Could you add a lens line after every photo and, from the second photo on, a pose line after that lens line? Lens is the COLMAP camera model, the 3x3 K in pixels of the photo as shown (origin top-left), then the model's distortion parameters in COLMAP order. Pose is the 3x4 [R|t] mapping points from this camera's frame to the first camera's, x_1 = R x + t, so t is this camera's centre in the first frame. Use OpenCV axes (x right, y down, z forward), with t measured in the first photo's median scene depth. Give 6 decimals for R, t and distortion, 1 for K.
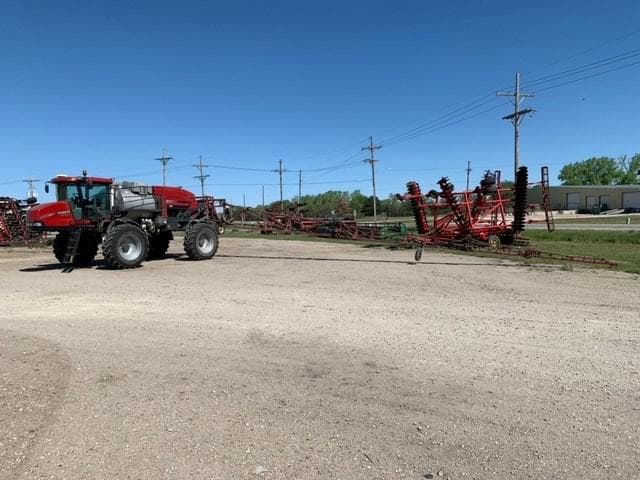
lens RADIAL K [[488.9, 0, 317.4], [0, 488.9, 239.0], [0, 0, 1]] dist [0.037940, -0.006144]
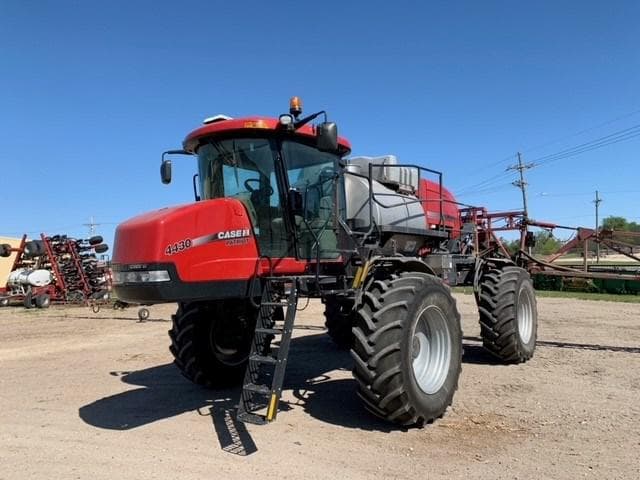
lens RADIAL K [[488.9, 0, 320.6], [0, 488.9, 237.0], [0, 0, 1]] dist [0.037940, -0.006144]
pose [[0.996505, -0.017062, -0.081774, -0.241900], [0.009178, 0.995355, -0.095835, -0.013044], [0.083029, 0.094749, 0.992033, 0.394654]]
